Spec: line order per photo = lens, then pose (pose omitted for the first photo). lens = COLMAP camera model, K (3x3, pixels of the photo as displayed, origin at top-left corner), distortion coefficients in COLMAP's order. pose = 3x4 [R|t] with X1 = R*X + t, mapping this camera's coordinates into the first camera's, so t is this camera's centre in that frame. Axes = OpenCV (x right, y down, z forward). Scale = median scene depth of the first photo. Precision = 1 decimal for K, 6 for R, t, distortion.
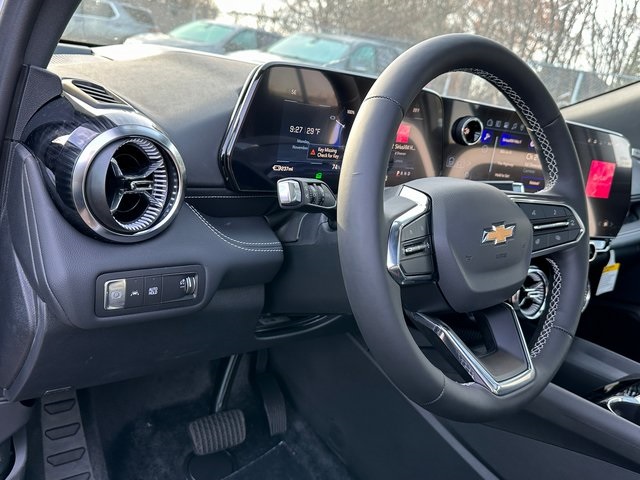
lens RADIAL K [[594.7, 0, 320.0], [0, 594.7, 240.0], [0, 0, 1]] dist [0.104344, -0.221686]
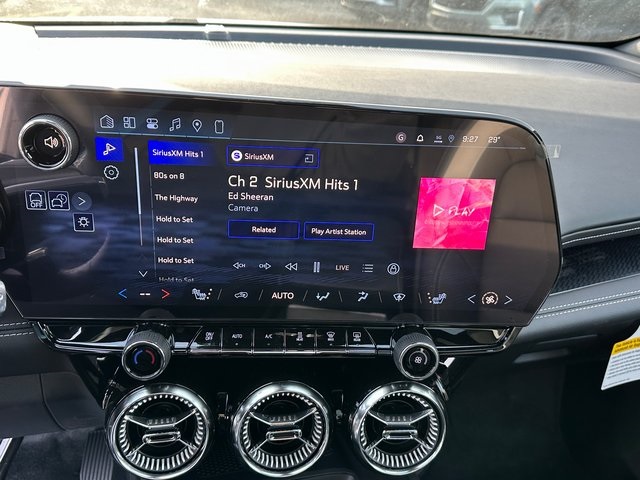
lens RADIAL K [[585.9, 0, 316.1], [0, 585.9, 237.4], [0, 0, 1]] dist [0.152461, -0.326182]
pose [[0.910018, 0.051014, -0.411419, 0.658392], [-0.004962, 0.993669, 0.112235, -0.158031], [0.414540, -0.100094, 0.904510, 0.620563]]
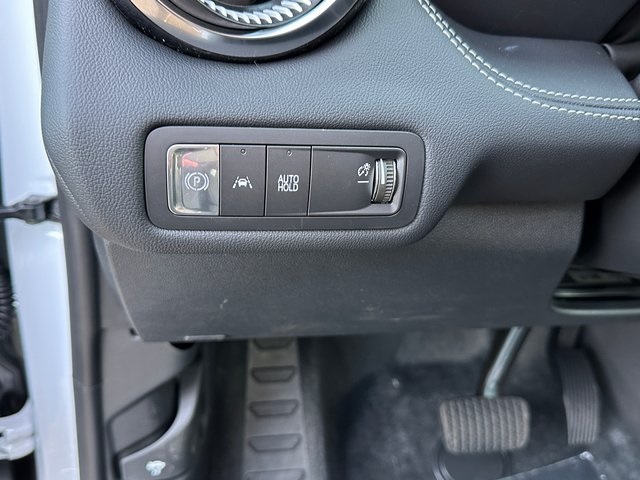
lens RADIAL K [[594.7, 0, 320.0], [0, 594.7, 240.0], [0, 0, 1]] dist [0.104344, -0.221686]
pose [[0.862141, 0.135343, -0.488257, -0.034184], [-0.073599, 0.986894, 0.143606, 0.041171], [0.501294, -0.087873, 0.860804, 0.423497]]
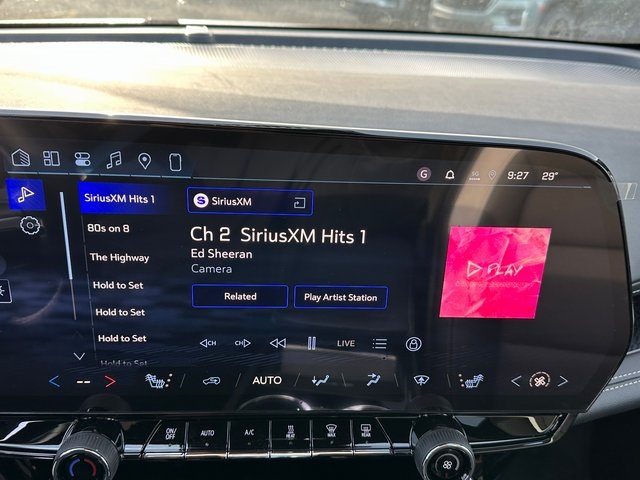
lens RADIAL K [[594.7, 0, 320.0], [0, 594.7, 240.0], [0, 0, 1]] dist [0.104344, -0.221686]
pose [[0.911993, 0.042944, -0.407951, 0.606260], [0.002326, 0.993948, 0.109830, -0.187801], [0.410199, -0.101113, 0.906374, 0.747688]]
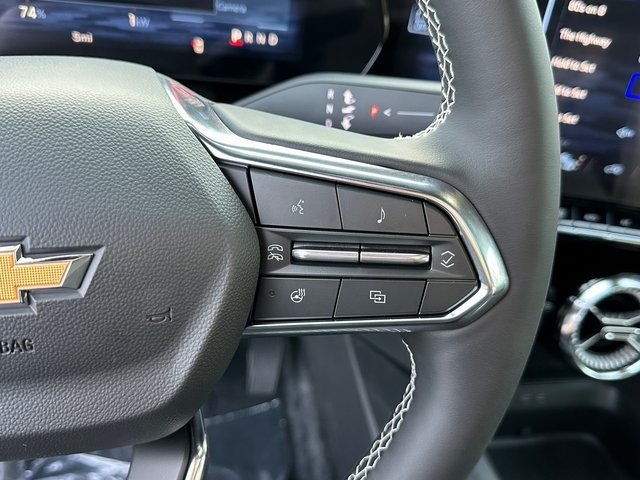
lens RADIAL K [[615.7, 0, 330.4], [0, 615.7, 263.4], [0, 0, 1]] dist [0.109210, -0.276673]
pose [[0.885629, 0.229052, -0.403976, 0.379510], [-0.117763, 0.952236, 0.281744, -0.081556], [0.449215, -0.201947, 0.870301, 0.539498]]
